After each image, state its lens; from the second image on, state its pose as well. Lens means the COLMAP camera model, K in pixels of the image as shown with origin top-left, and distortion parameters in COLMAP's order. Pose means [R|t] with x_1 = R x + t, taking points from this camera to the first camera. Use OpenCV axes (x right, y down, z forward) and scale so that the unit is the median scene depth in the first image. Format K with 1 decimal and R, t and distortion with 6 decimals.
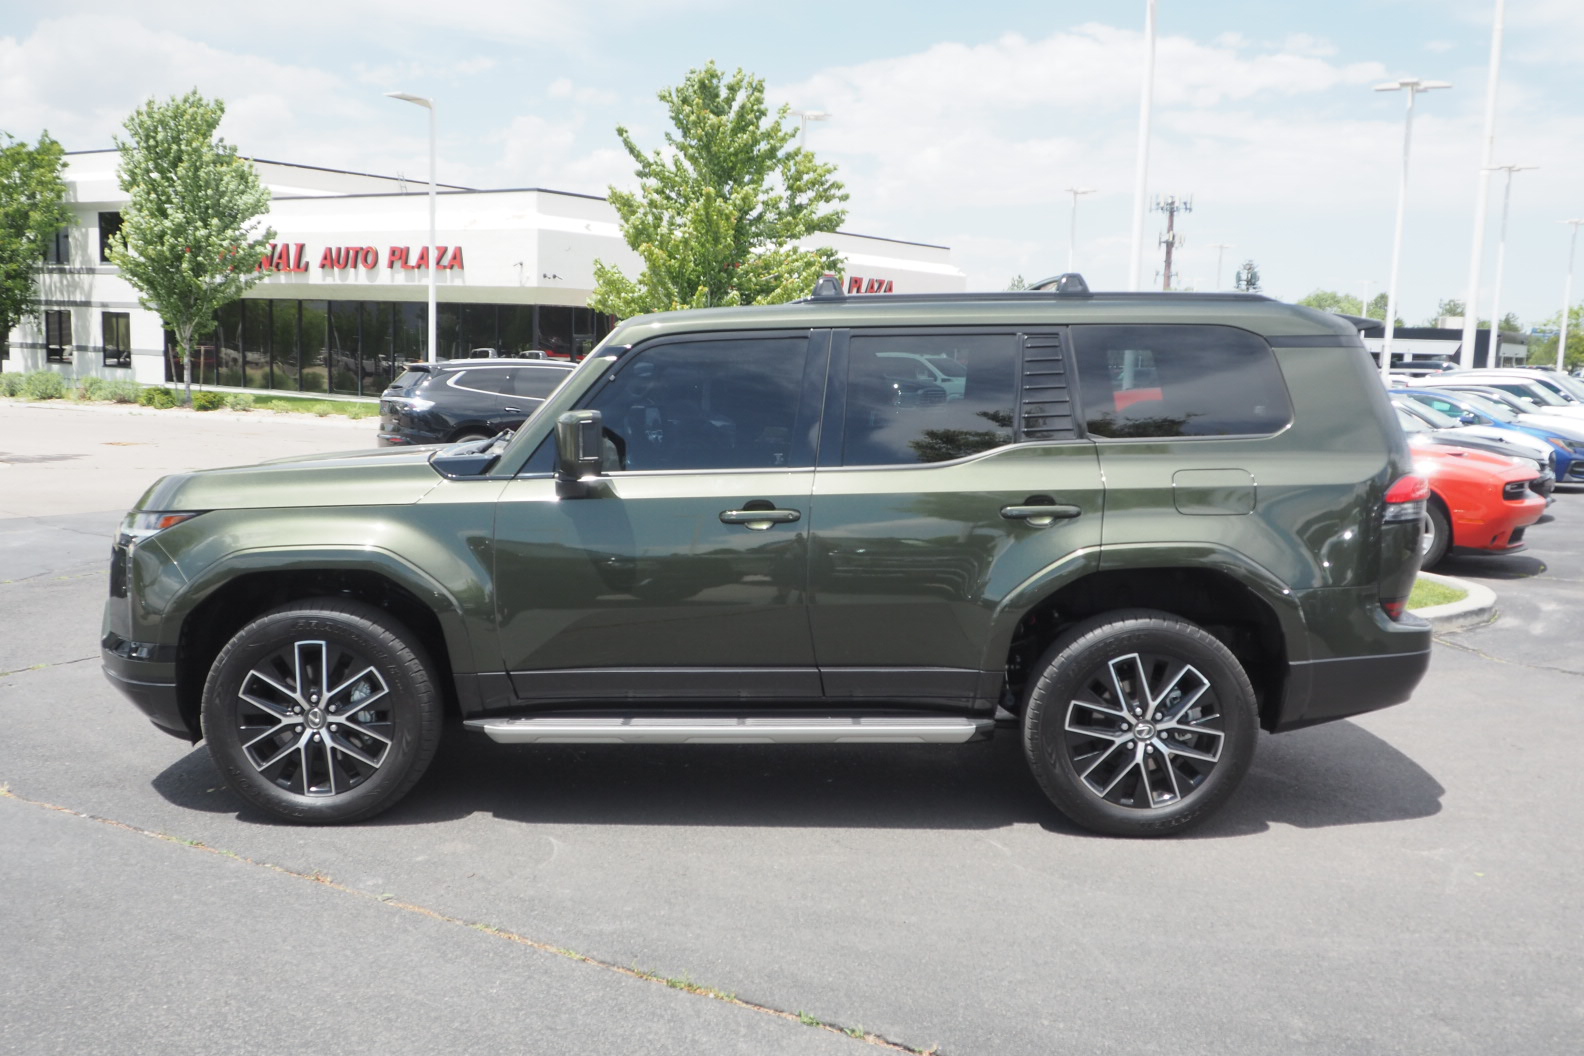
lens RADIAL K [[1491.2, 0, 792.0], [0, 1491.2, 528.0], [0, 0, 1]] dist [-0.006861, -0.004415]
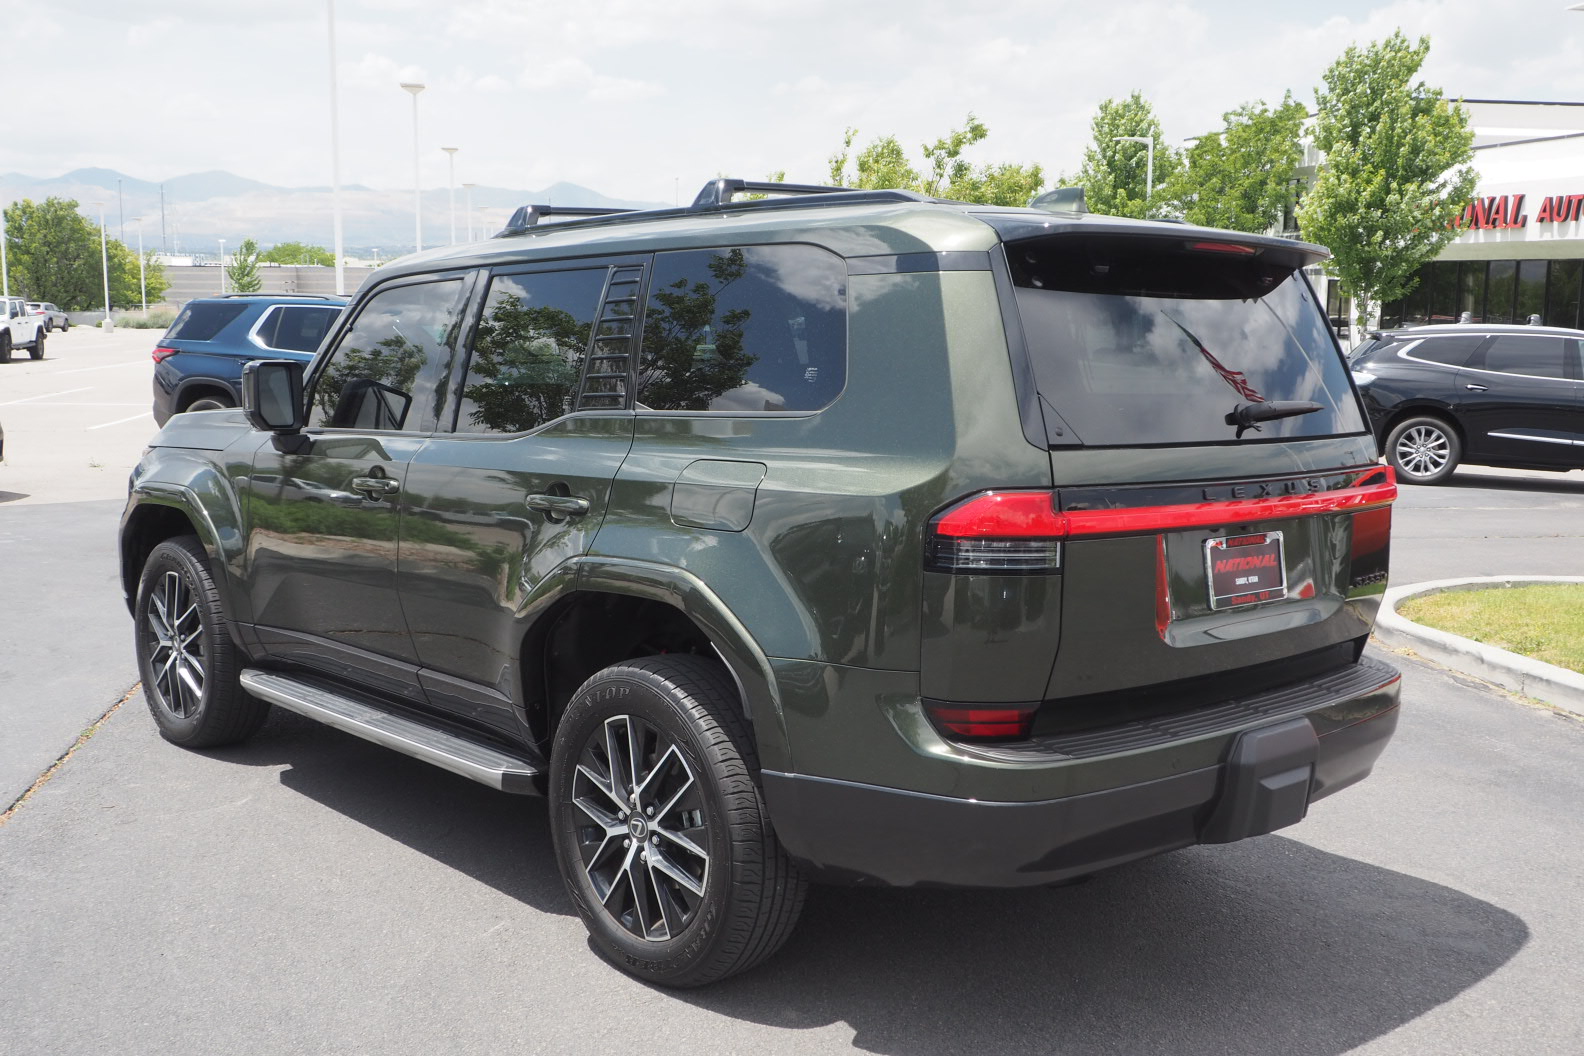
lens RADIAL K [[1649.8, 0, 833.7], [0, 1649.8, 530.2], [0, 0, 1]] dist [-0.066902, 0.228950]
pose [[0.674719, 0.086322, -0.733009, 0.126784], [-0.081683, 0.995770, 0.042079, -0.006430], [0.733541, 0.031483, 0.678916, 0.079669]]
